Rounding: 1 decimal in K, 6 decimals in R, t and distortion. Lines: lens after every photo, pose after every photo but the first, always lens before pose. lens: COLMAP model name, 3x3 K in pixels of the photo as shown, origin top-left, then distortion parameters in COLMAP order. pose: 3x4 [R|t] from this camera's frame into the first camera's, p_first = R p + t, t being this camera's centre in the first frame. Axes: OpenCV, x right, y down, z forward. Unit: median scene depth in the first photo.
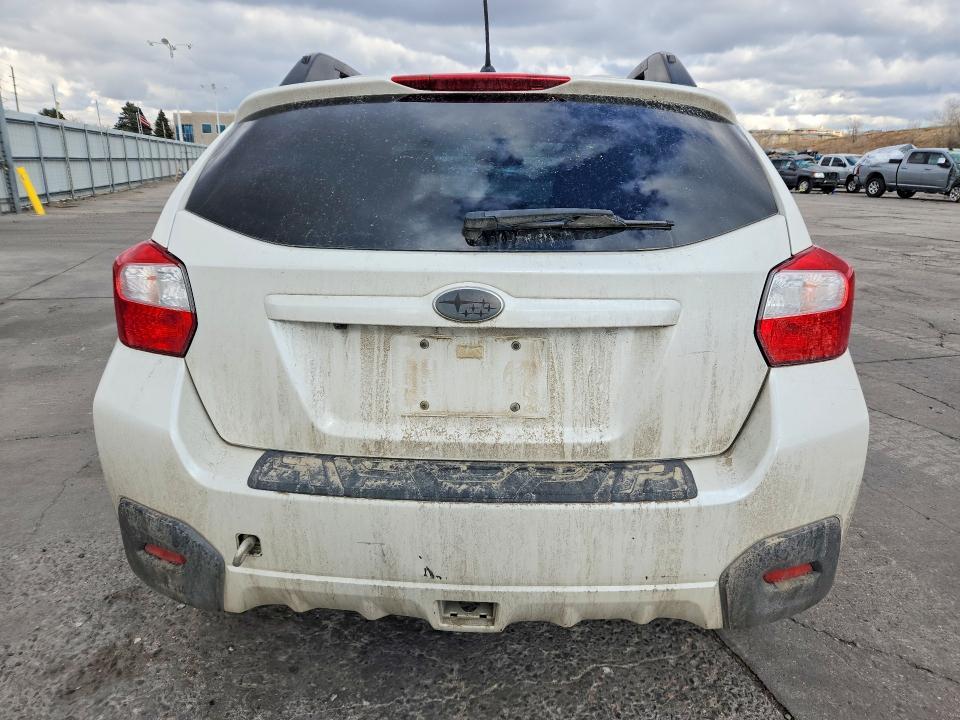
lens RADIAL K [[737.8, 0, 484.8], [0, 737.8, 363.0], [0, 0, 1]] dist [0.004317, -0.009039]
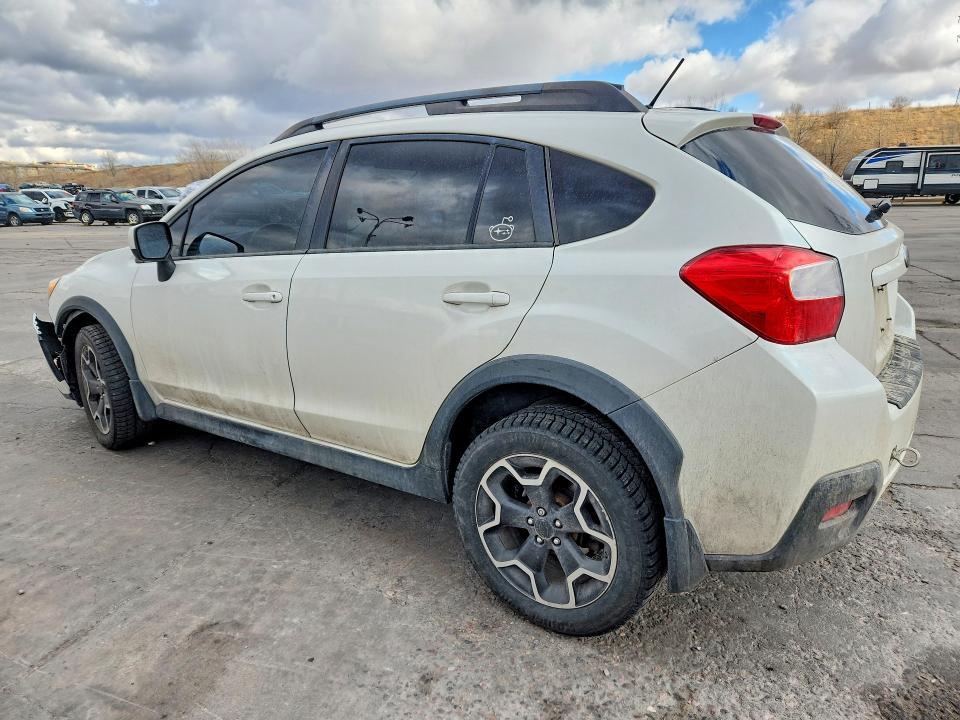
lens RADIAL K [[737.8, 0, 483.7], [0, 737.8, 355.2], [0, 0, 1]] dist [0.004317, -0.009039]
pose [[0.454010, -0.201437, 0.867927, -0.191778], [0.249603, 0.963859, 0.093136, -0.026034], [-0.855321, 0.174353, 0.487881, 0.101842]]
